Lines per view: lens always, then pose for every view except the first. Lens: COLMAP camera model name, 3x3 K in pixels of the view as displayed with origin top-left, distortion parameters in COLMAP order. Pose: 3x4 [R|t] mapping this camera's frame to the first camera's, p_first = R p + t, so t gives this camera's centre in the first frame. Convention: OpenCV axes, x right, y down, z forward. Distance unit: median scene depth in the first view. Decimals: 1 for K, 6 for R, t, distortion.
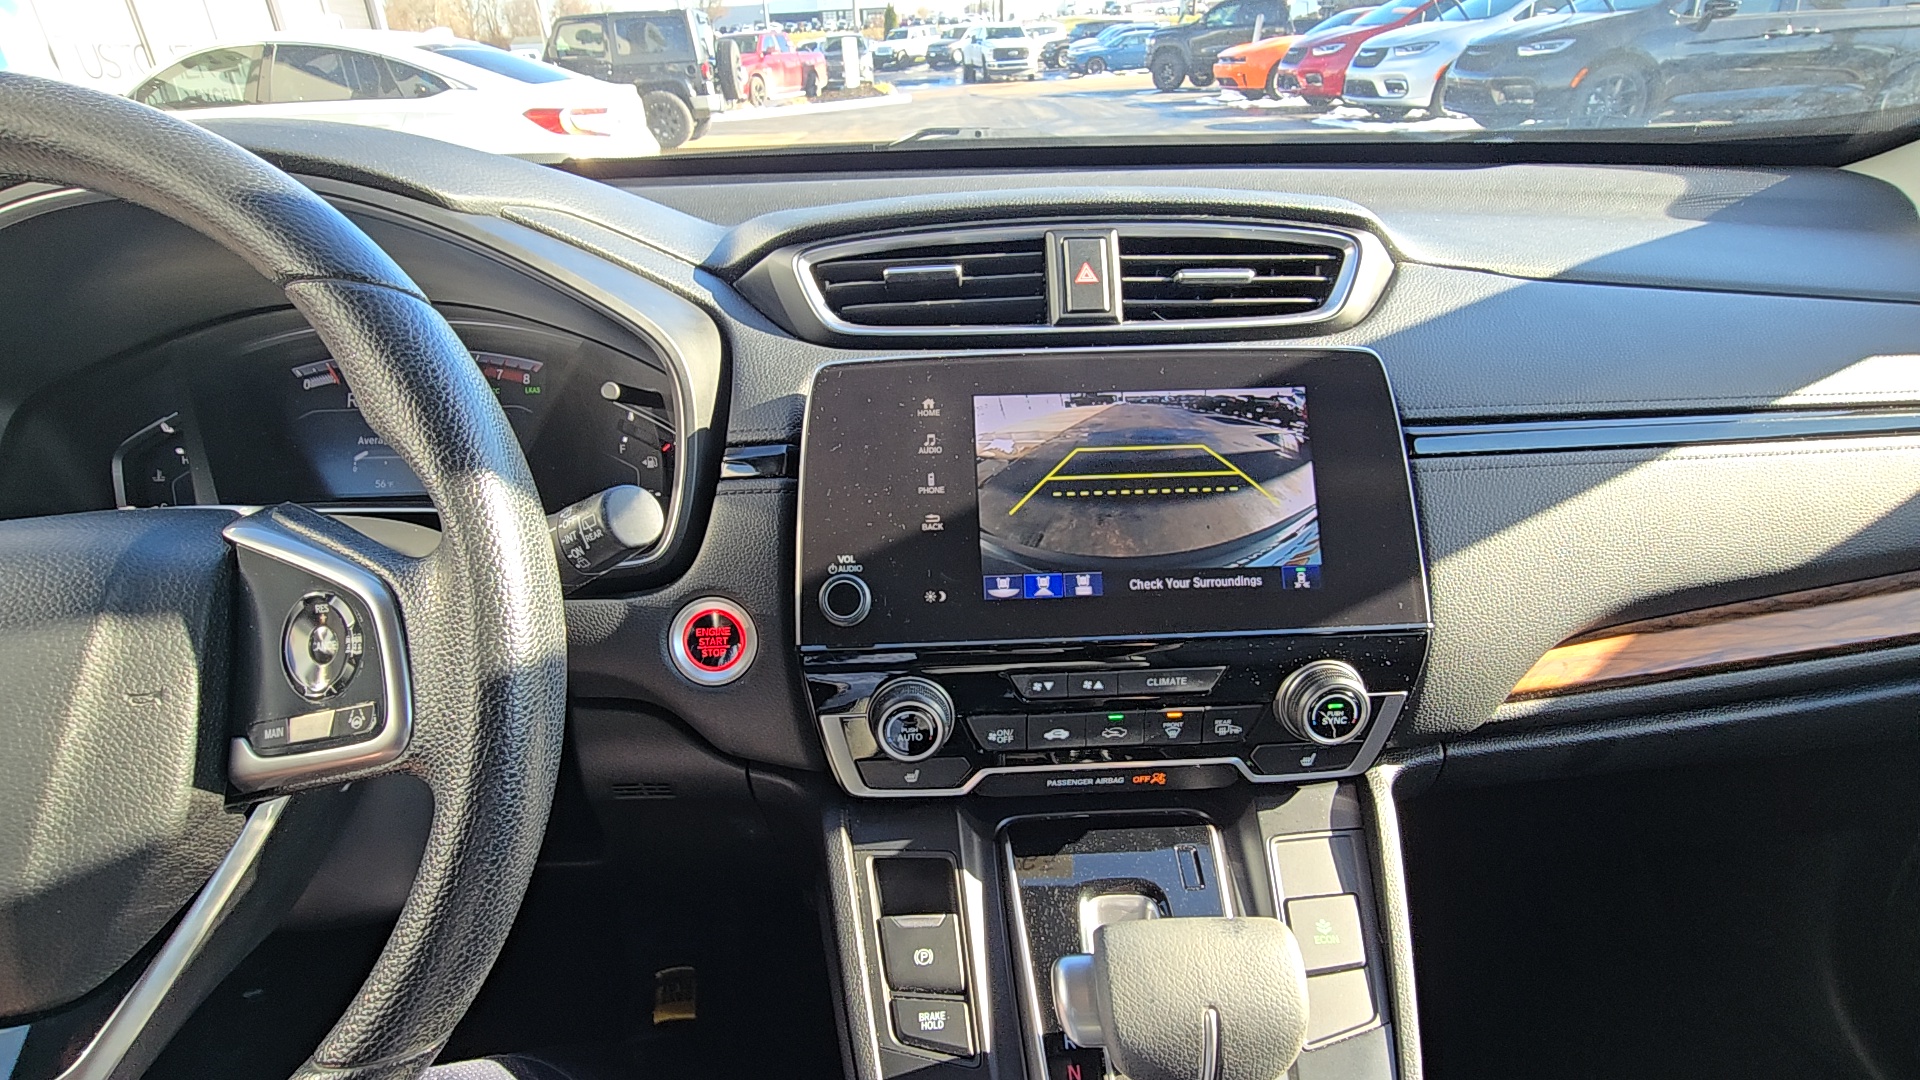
lens RADIAL K [[964.9, 0, 951.1], [0, 964.9, 546.0], [0, 0, 1]] dist [-0.000533, -0.000002]
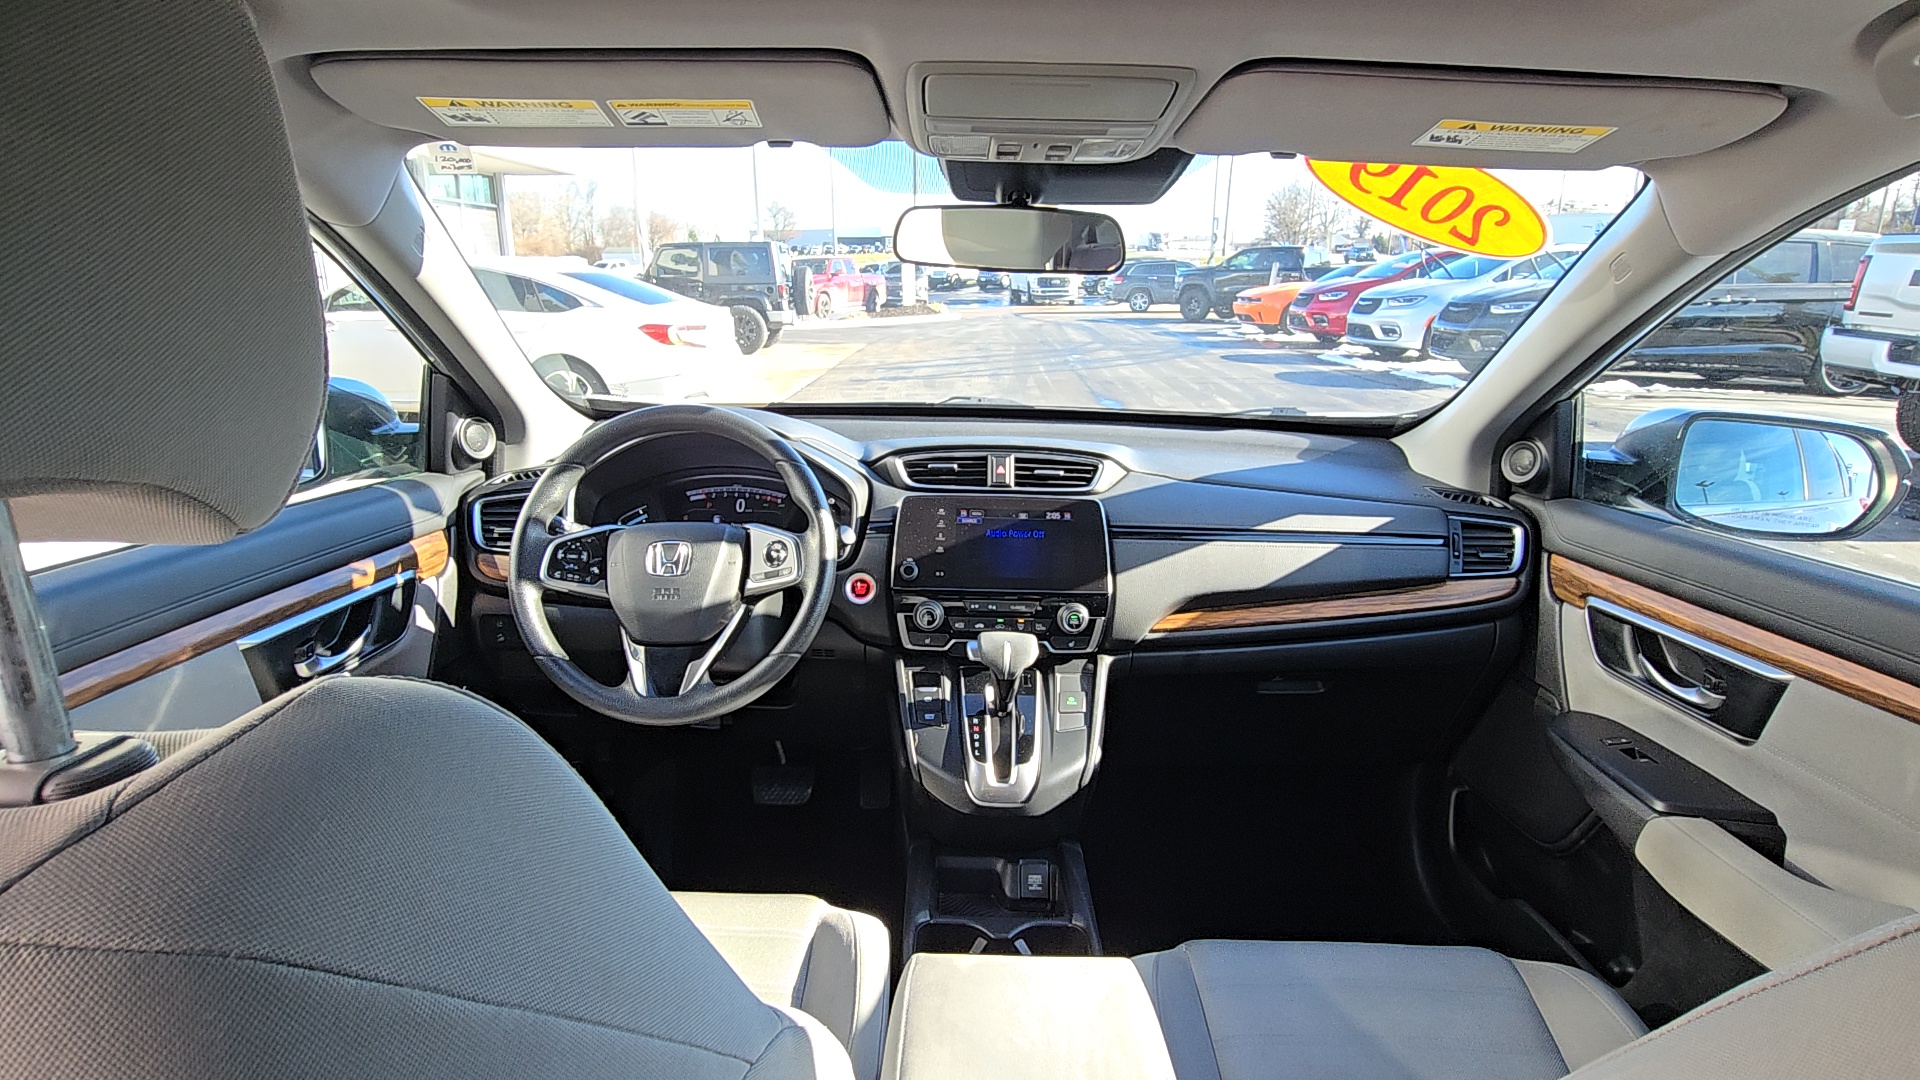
lens RADIAL K [[964.9, 0, 952.7], [0, 964.9, 544.4], [0, 0, 1]] dist [-0.000533, -0.000002]
pose [[0.998083, 0.050346, -0.035991, 0.005822], [-0.056490, 0.978666, -0.197540, 0.025368], [0.025278, 0.199195, 0.979634, -0.087987]]
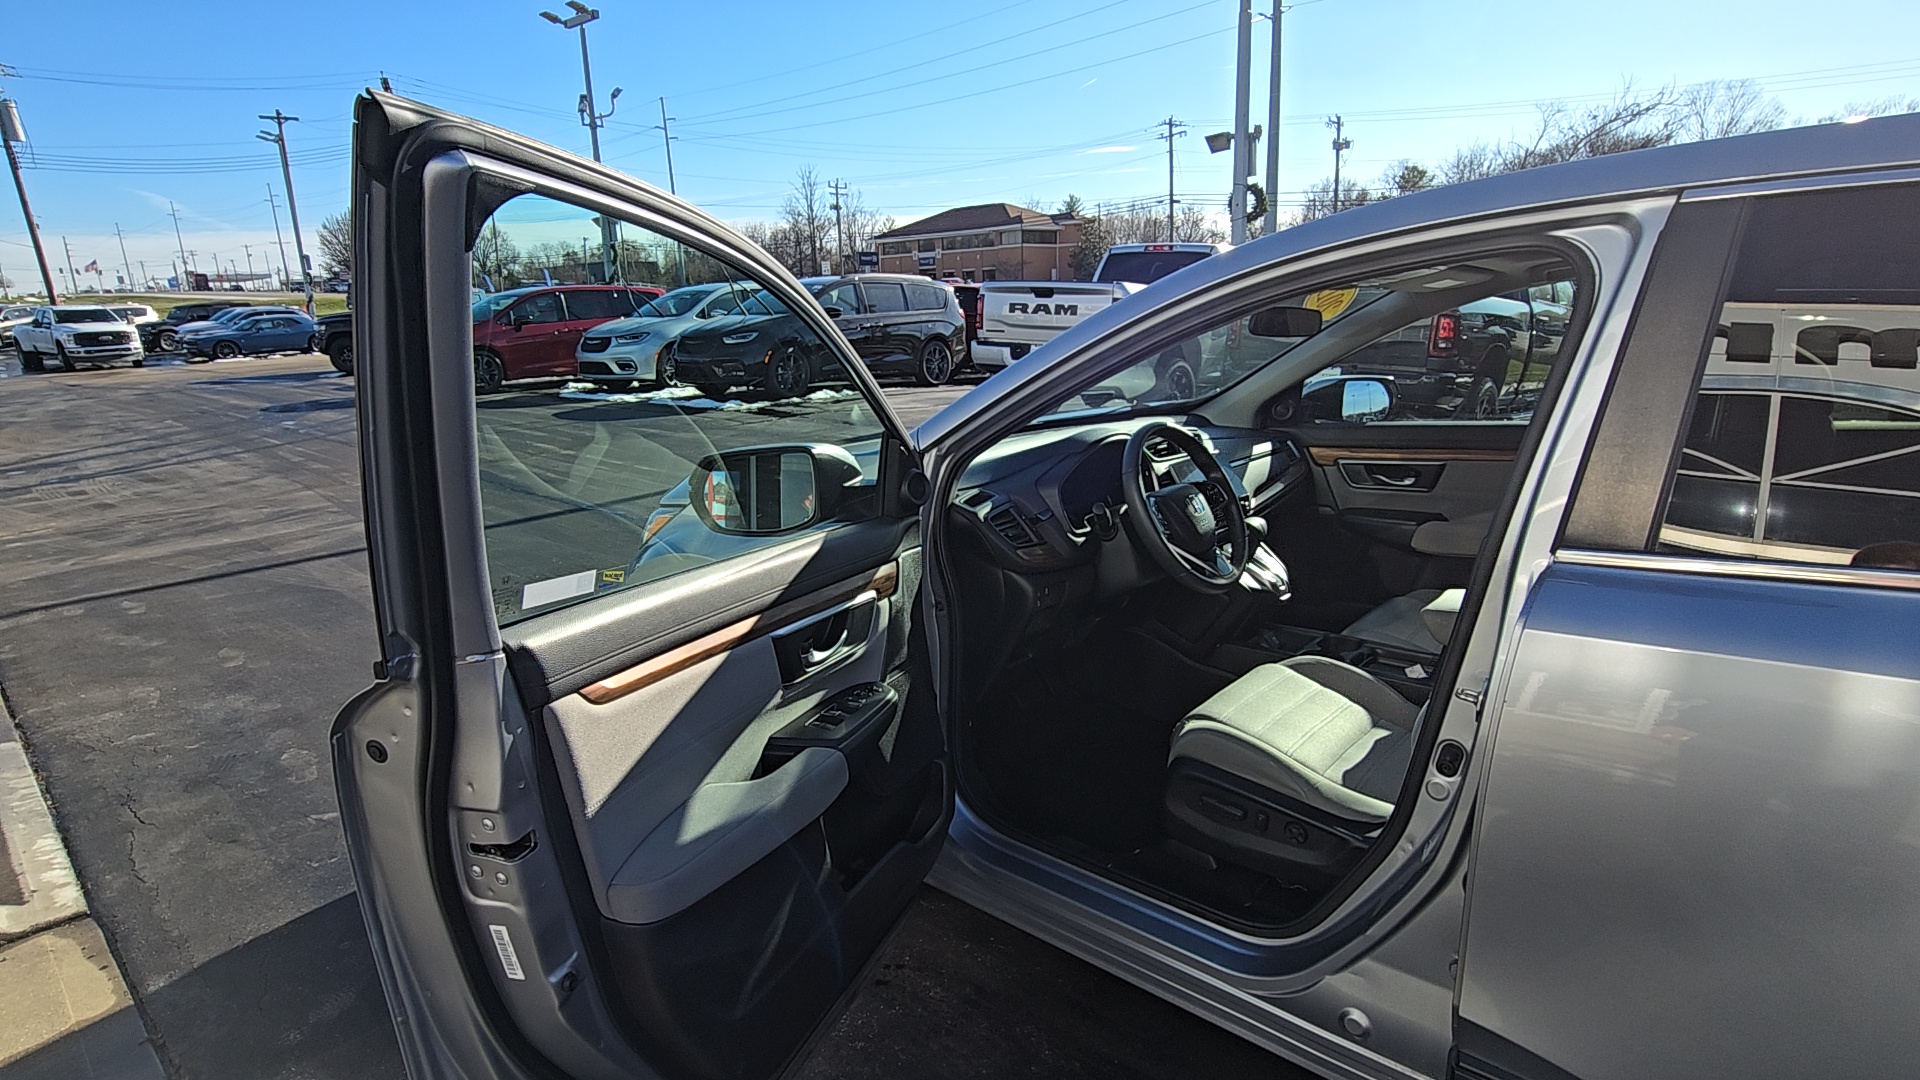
lens RADIAL K [[964.9, 0, 952.2], [0, 964.9, 548.6], [0, 0, 1]] dist [-0.000533, -0.000002]
pose [[0.685966, -0.168648, 0.707819, -0.224616], [0.337478, 0.935554, -0.104150, 0.018186], [-0.644638, 0.310317, 0.698673, -0.082878]]
